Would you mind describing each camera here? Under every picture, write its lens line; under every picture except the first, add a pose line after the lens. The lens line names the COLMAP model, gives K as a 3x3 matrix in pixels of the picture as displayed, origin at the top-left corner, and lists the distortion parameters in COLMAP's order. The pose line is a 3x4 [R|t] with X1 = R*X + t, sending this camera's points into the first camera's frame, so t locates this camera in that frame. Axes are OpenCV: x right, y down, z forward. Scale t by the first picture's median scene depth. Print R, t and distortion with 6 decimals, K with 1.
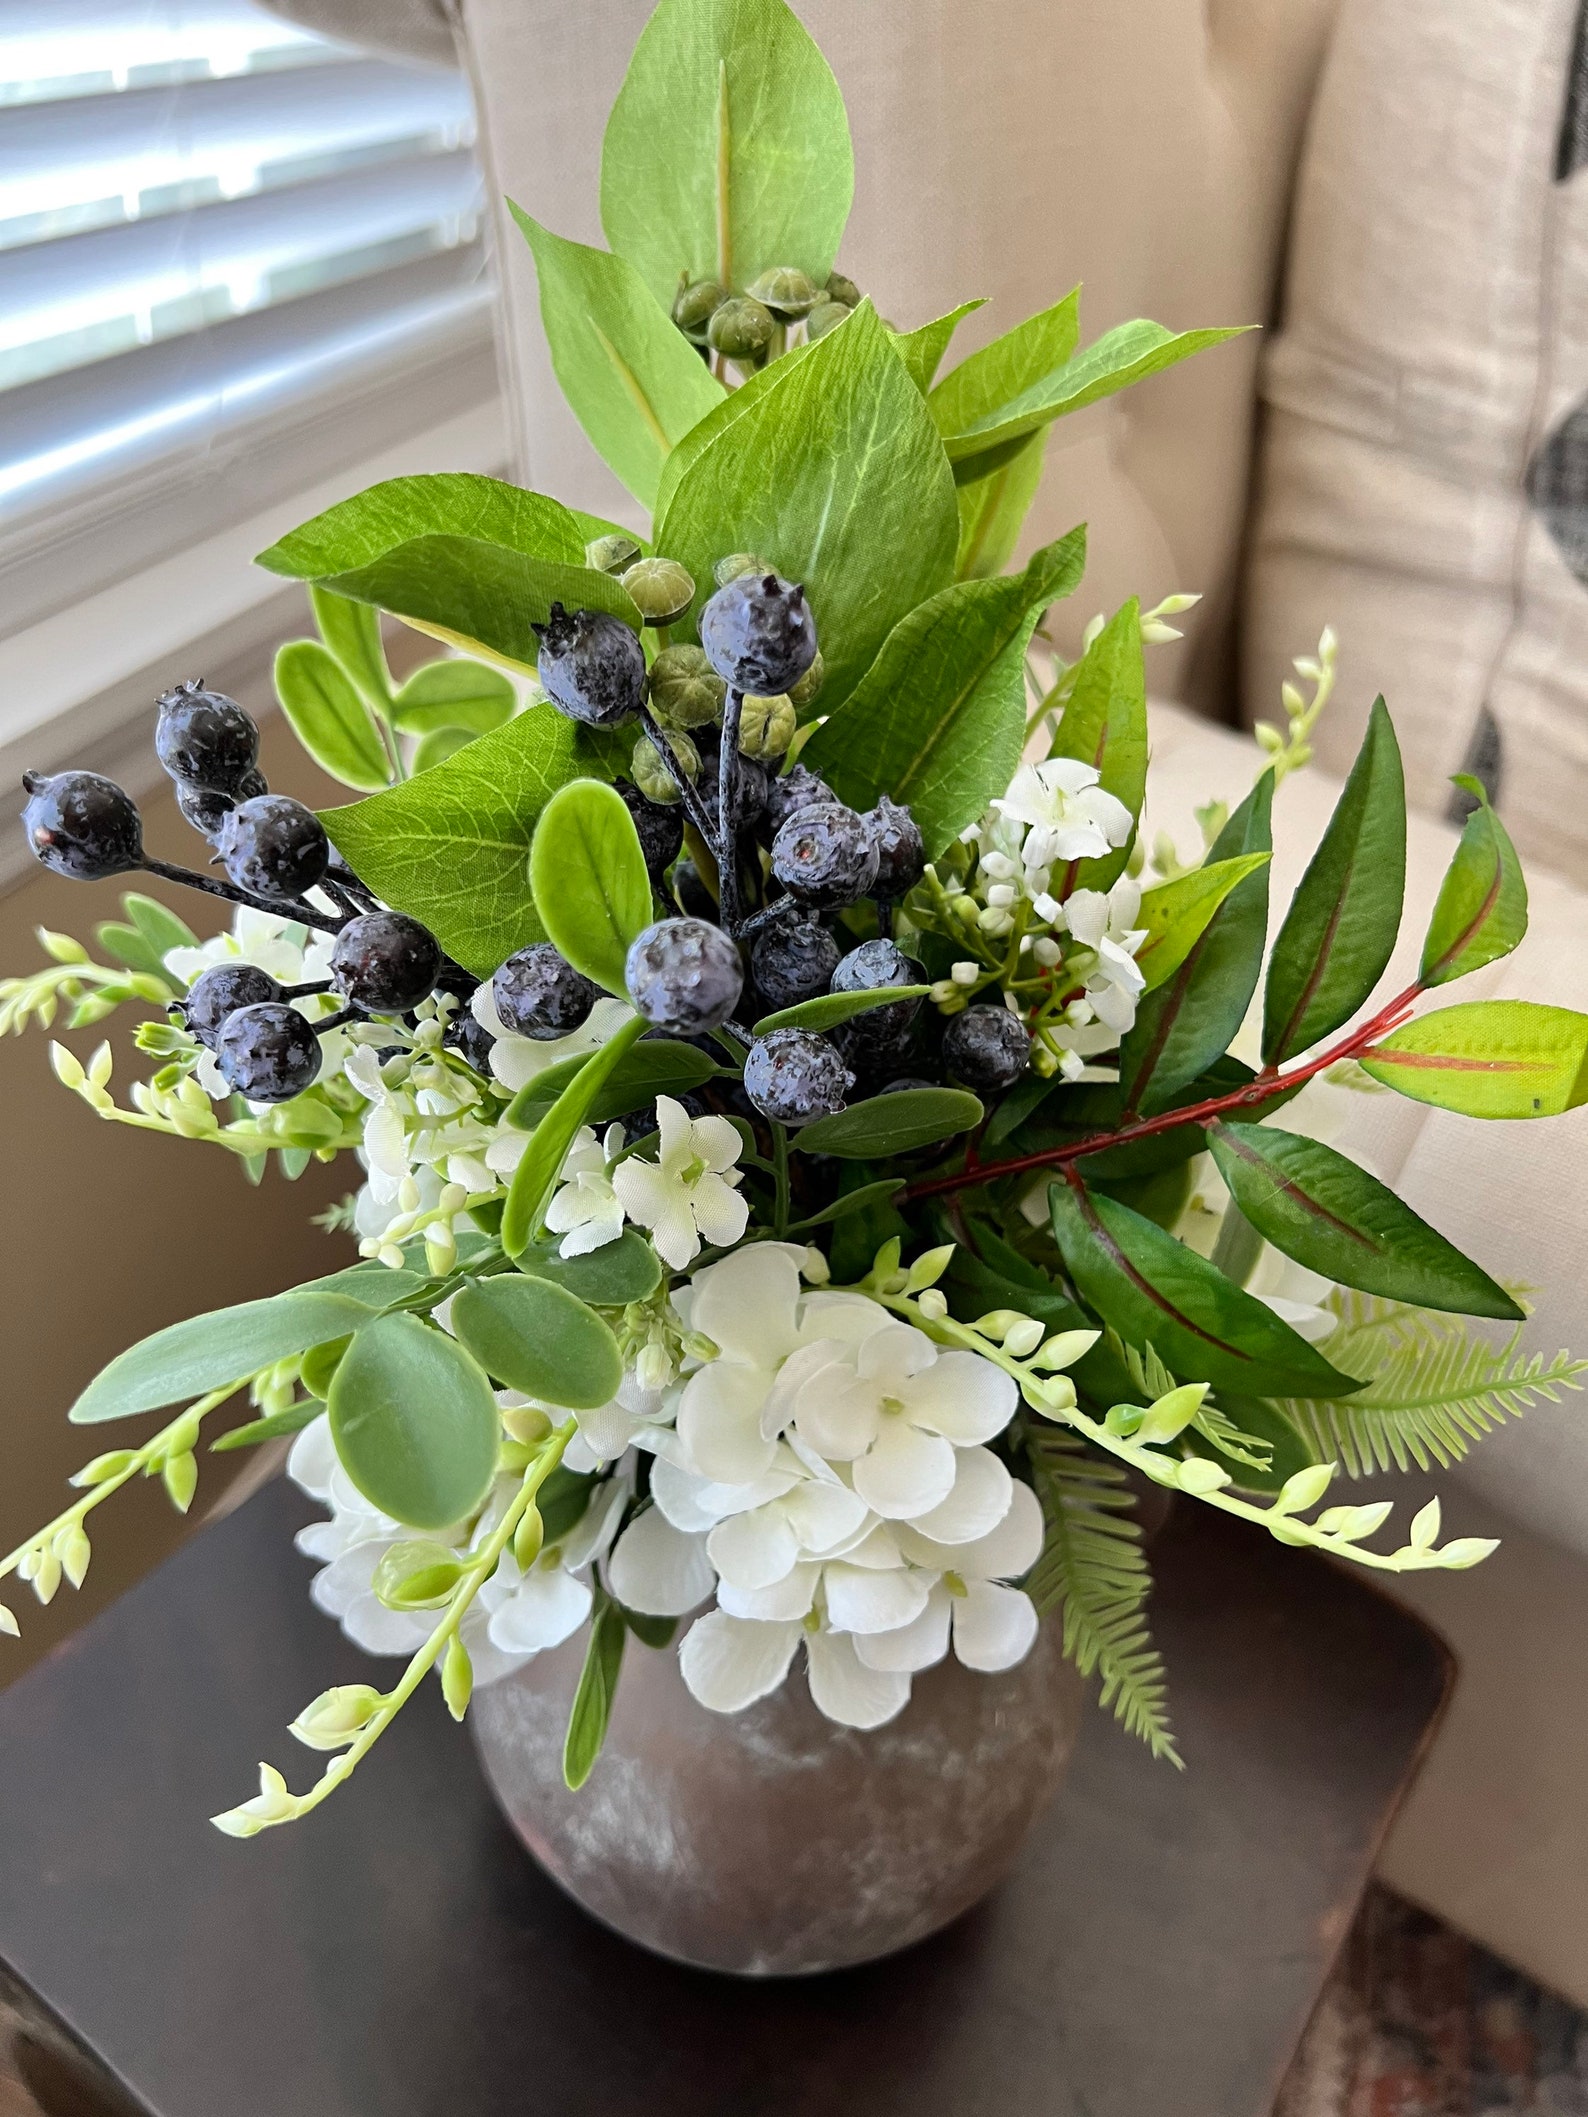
lens RADIAL K [[1661.5, 0, 806.3], [0, 1661.5, 1072.7], [0, 0, 1]] dist [0.009593, -0.037779]
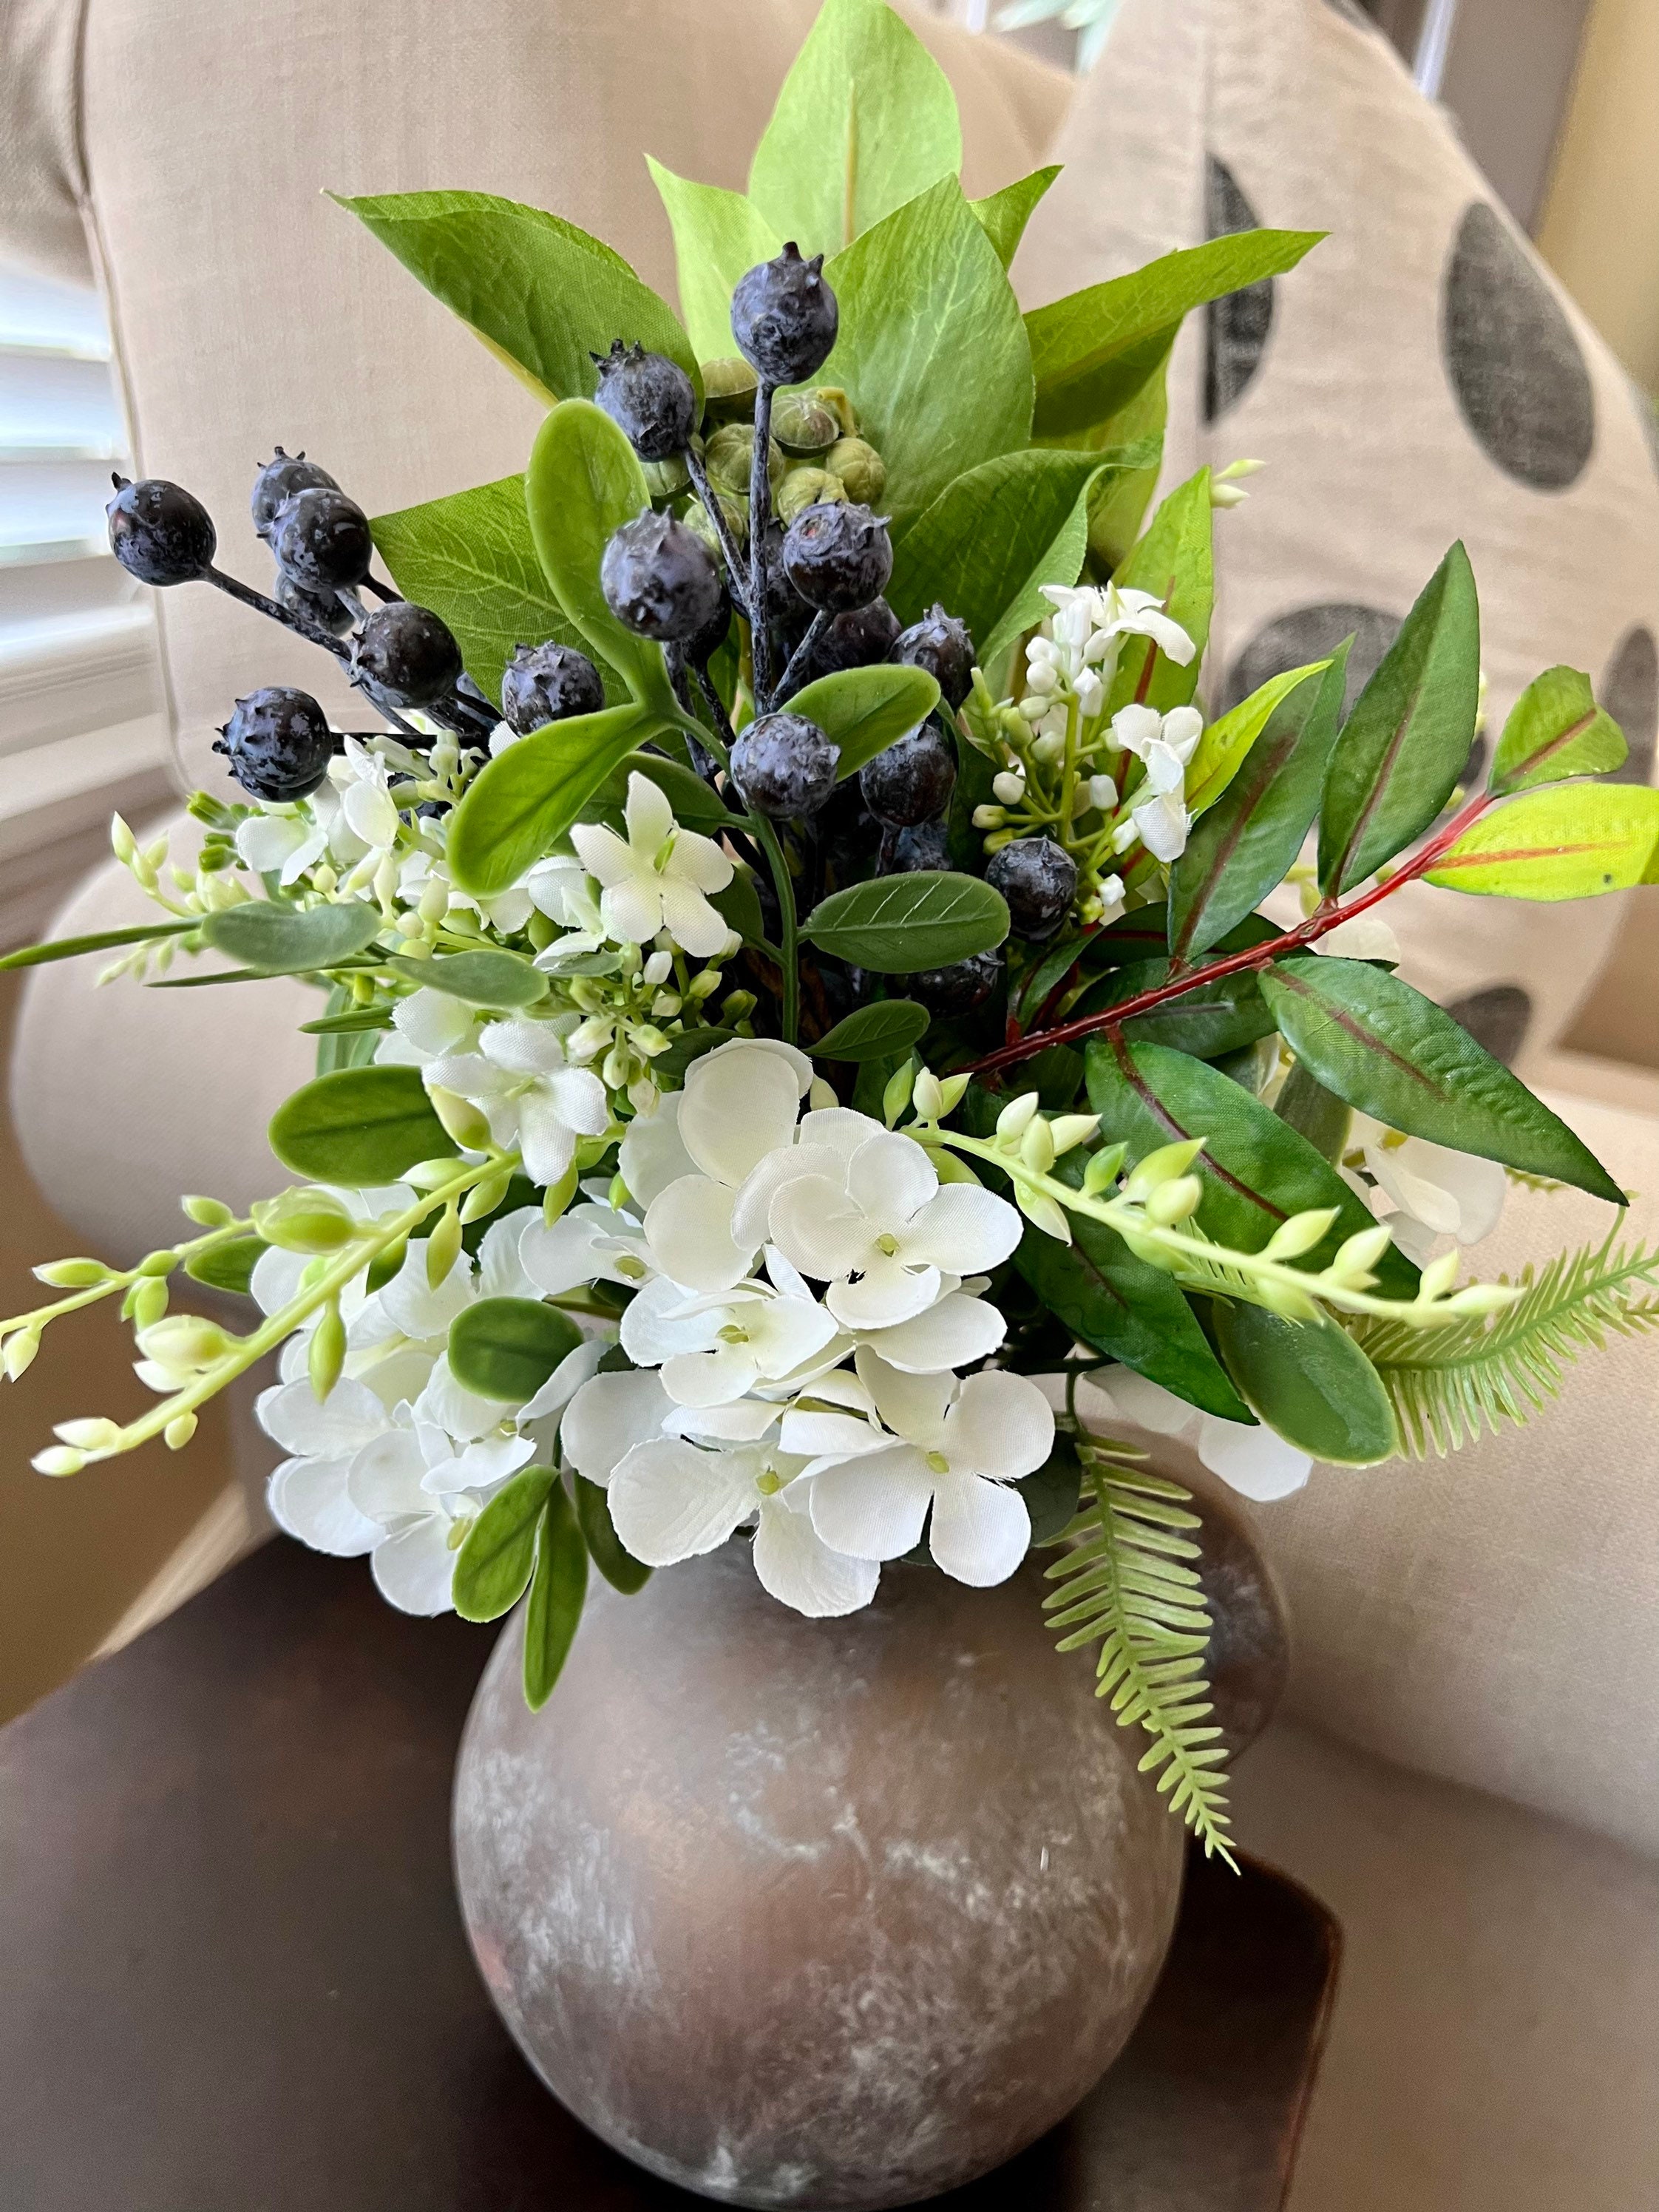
lens RADIAL K [[1736.1, 0, 847.2], [0, 1736.1, 1133.0], [0, 0, 1]] dist [0.009593, -0.037779]
pose [[0.984628, 0.081111, -0.154692, 0.174580], [-0.120731, 0.956059, -0.267161, 0.402611], [0.126225, 0.281730, 0.951155, 0.092303]]
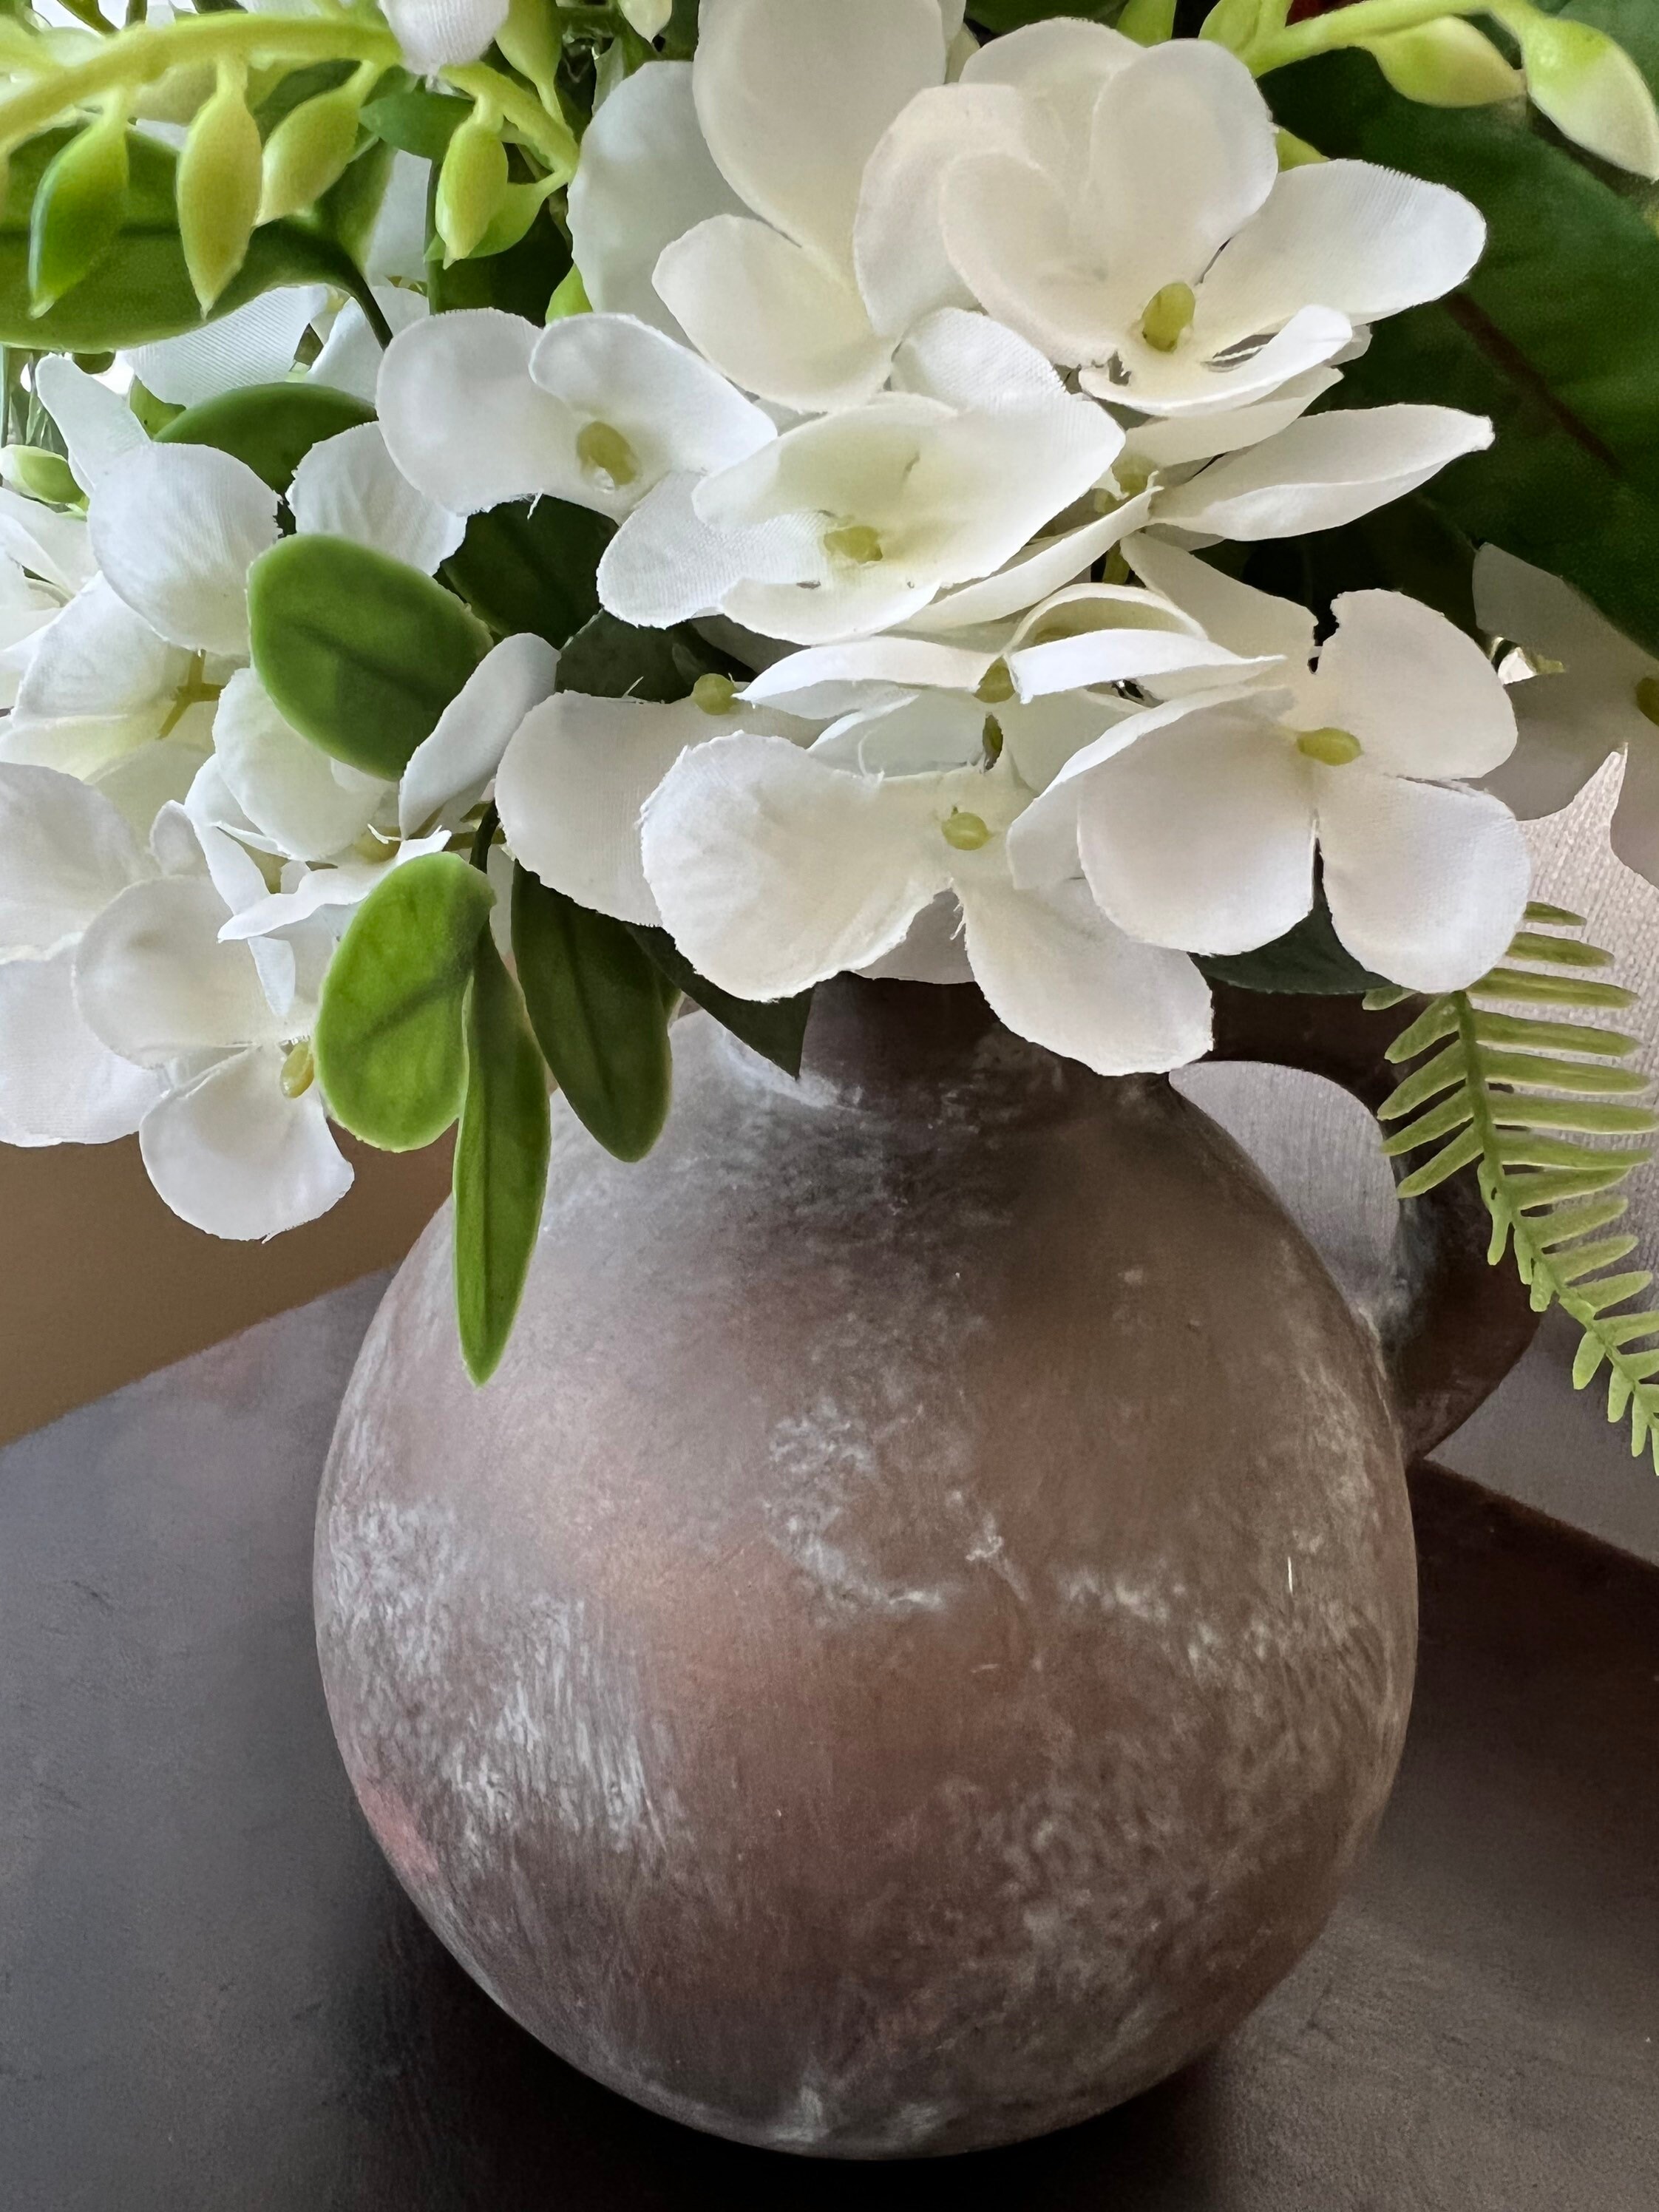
lens RADIAL K [[1736.1, 0, 714.1], [0, 1736.1, 1018.3], [0, 0, 1]] dist [0.009593, -0.037779]
pose [[0.995872, 0.010069, -0.090206, -0.019871], [-0.030017, 0.974444, -0.222615, 0.486054], [0.085660, 0.224403, 0.970724, 0.603931]]
